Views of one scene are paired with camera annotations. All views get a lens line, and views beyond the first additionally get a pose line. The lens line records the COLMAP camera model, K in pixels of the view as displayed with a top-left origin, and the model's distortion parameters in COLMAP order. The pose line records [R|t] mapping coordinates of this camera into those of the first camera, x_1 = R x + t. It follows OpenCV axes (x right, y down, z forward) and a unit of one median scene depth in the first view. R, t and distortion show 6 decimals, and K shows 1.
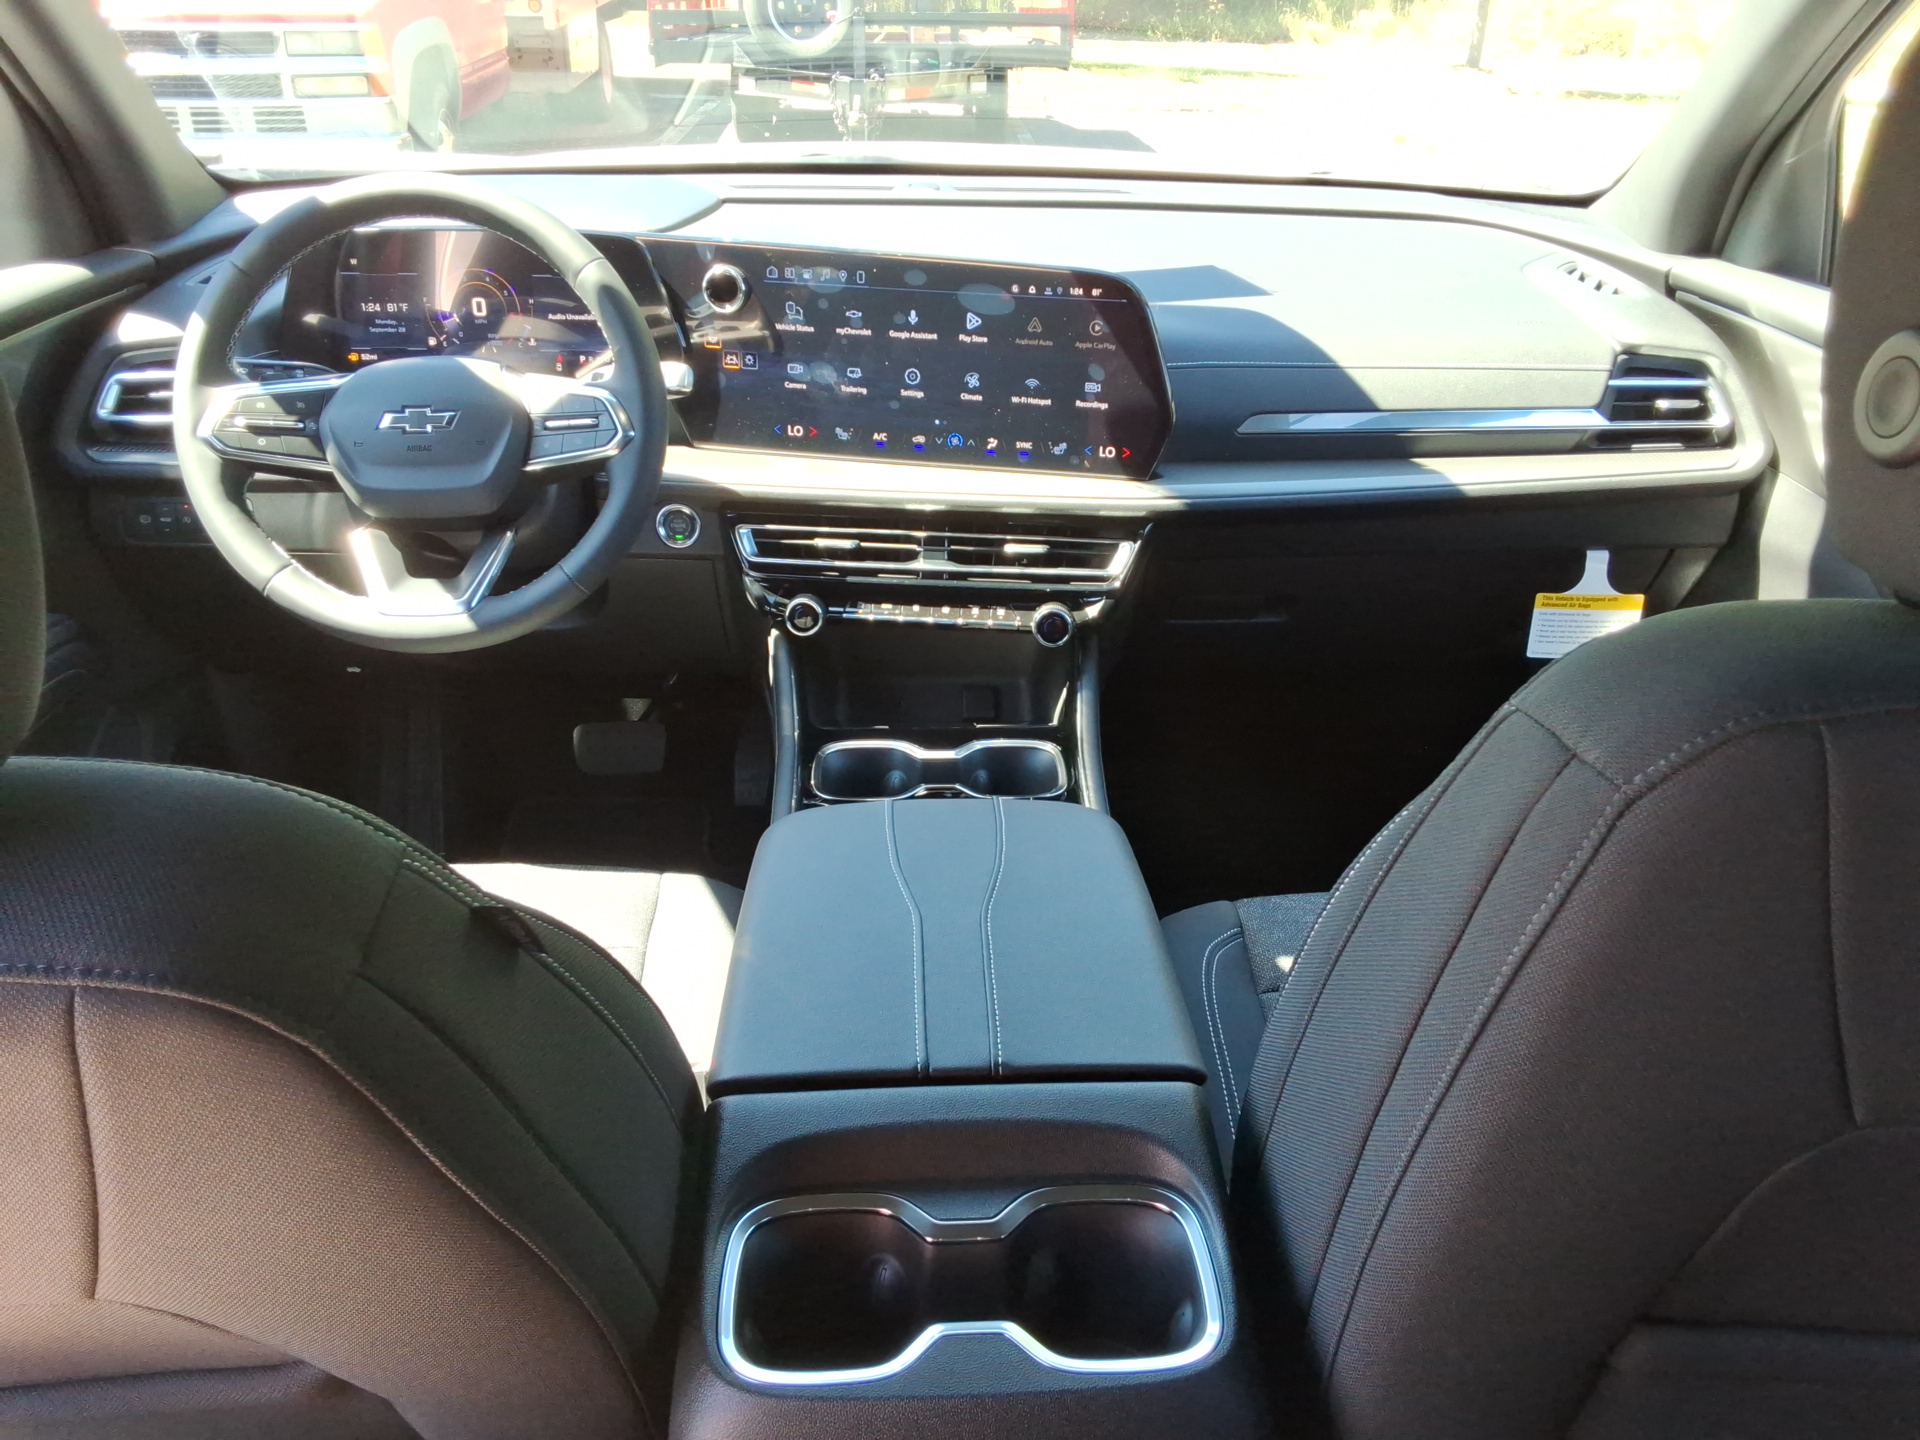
lens RADIAL K [[1548.9, 0, 968.3], [0, 1548.9, 736.0], [0, 0, 1]] dist [0.058717, -0.005595]
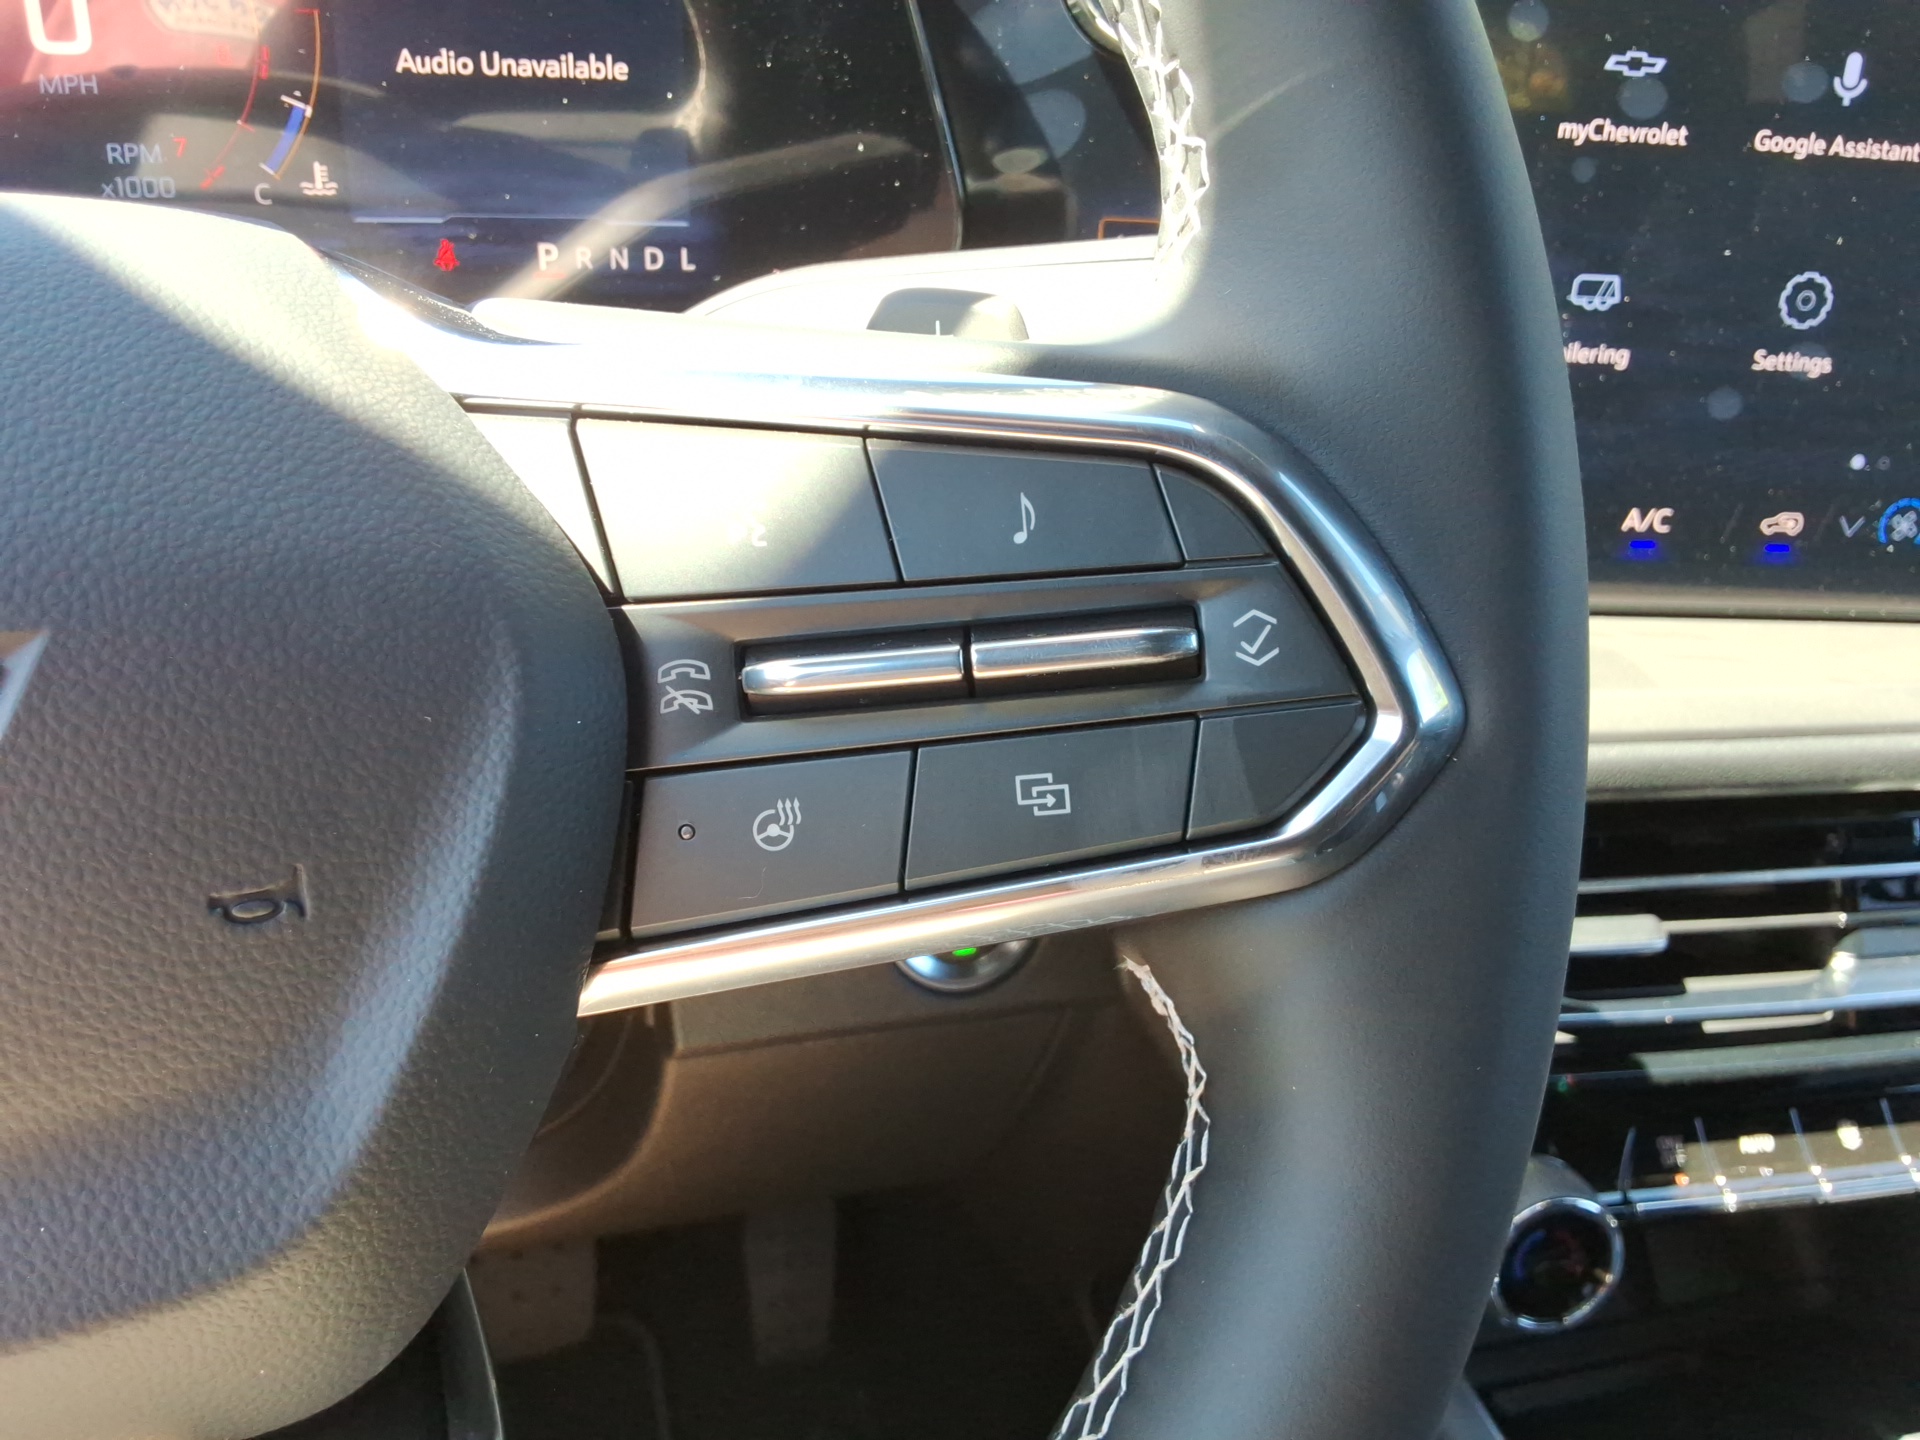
lens RADIAL K [[1693.9, 0, 965.6], [0, 1693.9, 713.4], [0, 0, 1]] dist [0.012499, -0.019613]
pose [[0.967045, -0.072079, 0.244190, -0.257762], [0.069462, 0.997397, 0.019325, -0.176821], [-0.244947, -0.001727, 0.969535, 0.753999]]
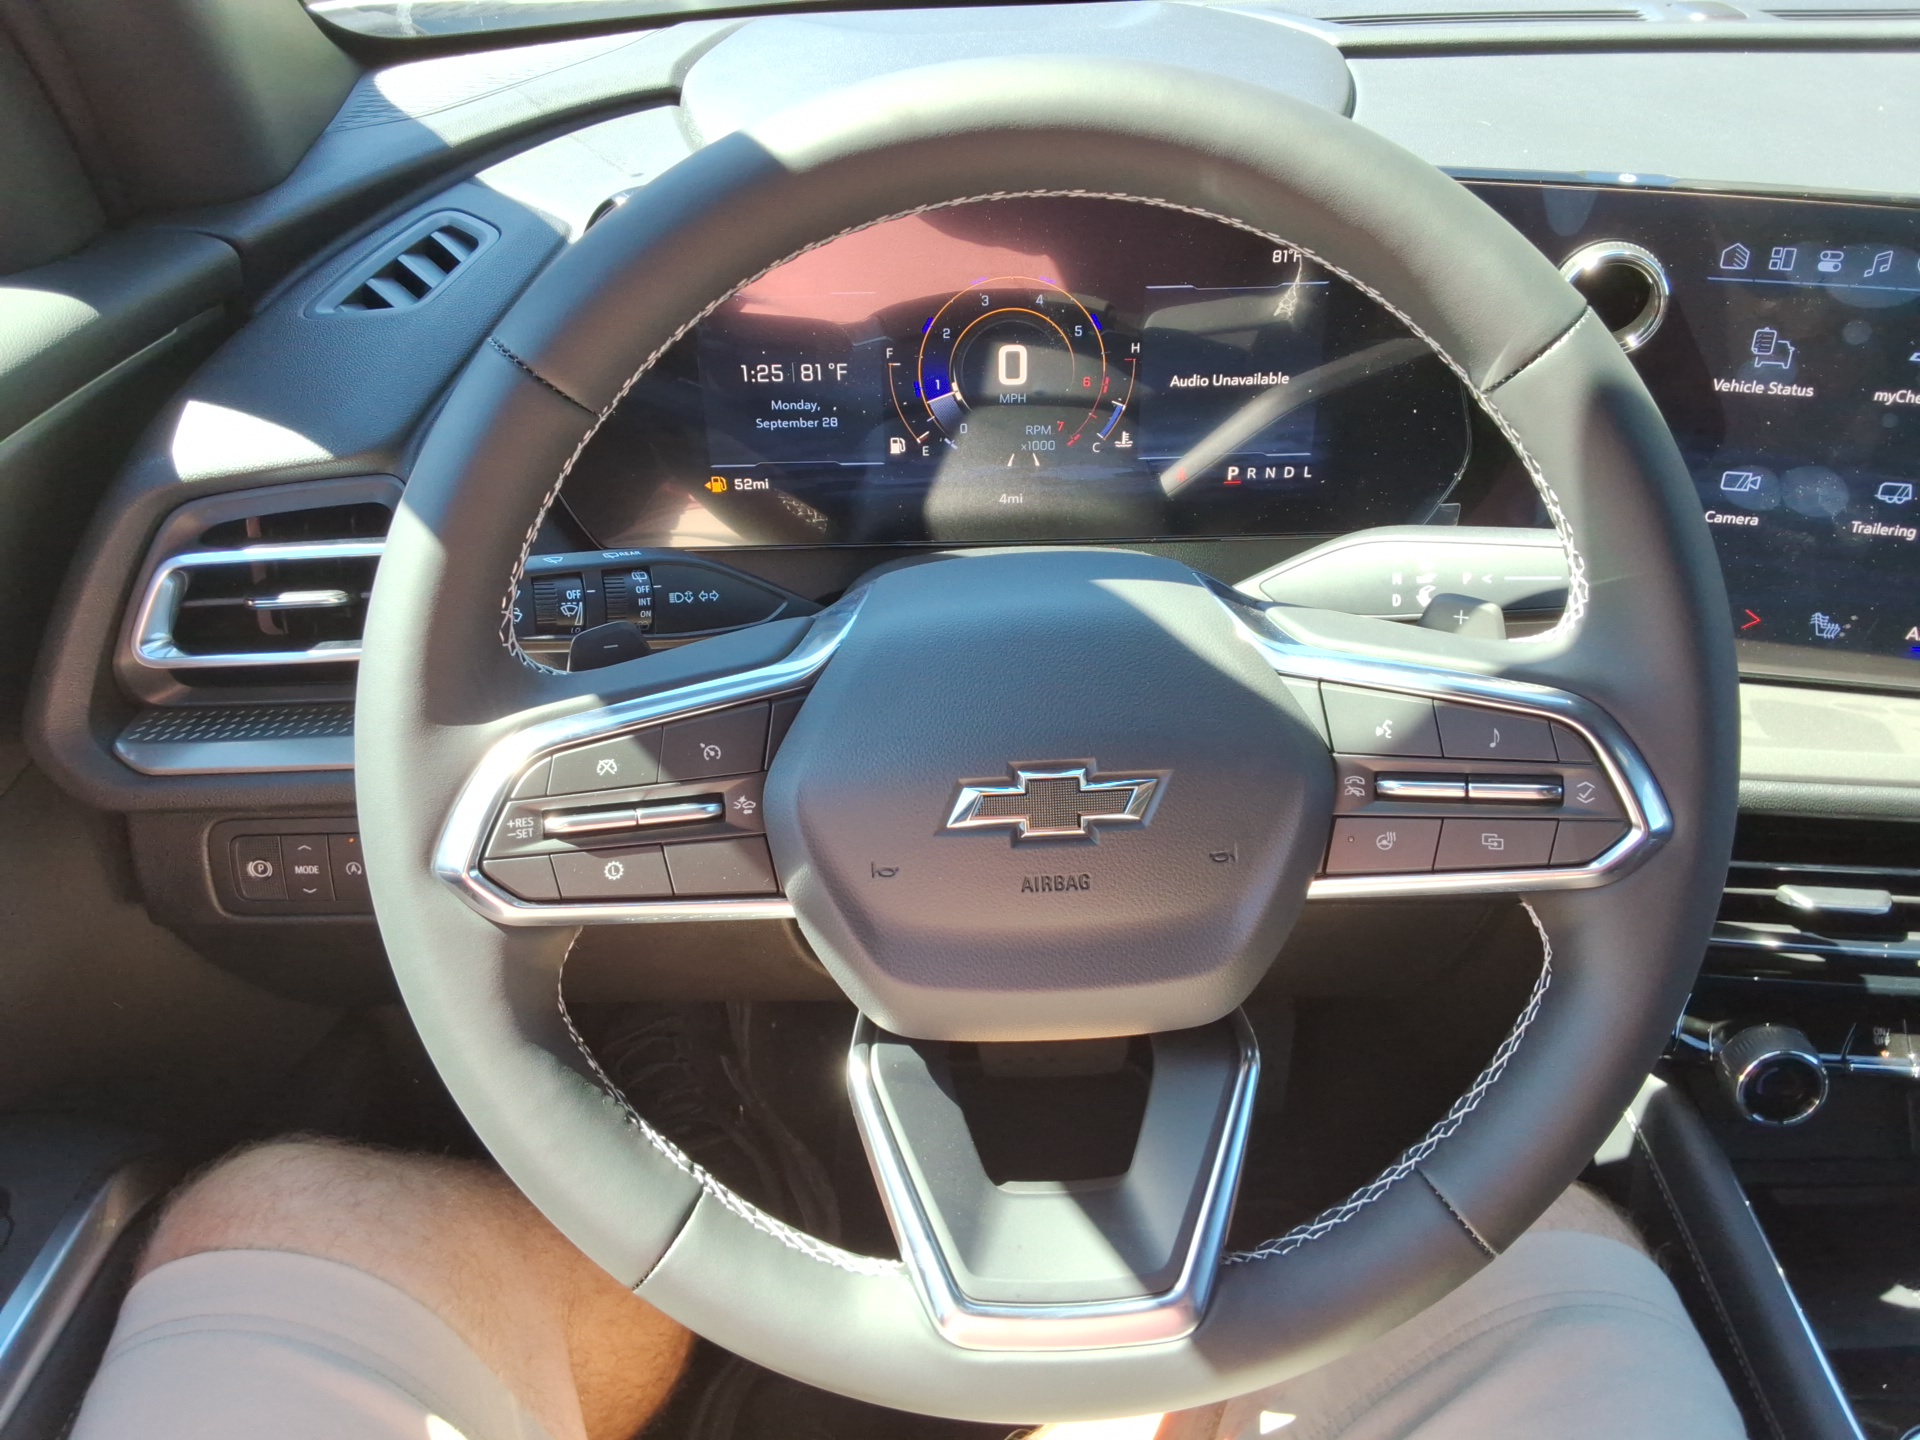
lens RADIAL K [[1626.0, 0, 967.4], [0, 1626.0, 707.3], [0, 0, 1]] dist [0.060531, -0.040685]
pose [[0.999792, -0.011029, -0.017171, -0.318259], [0.012704, 0.994836, 0.100694, -0.226993], [0.015972, -0.100891, 0.994769, 0.559178]]
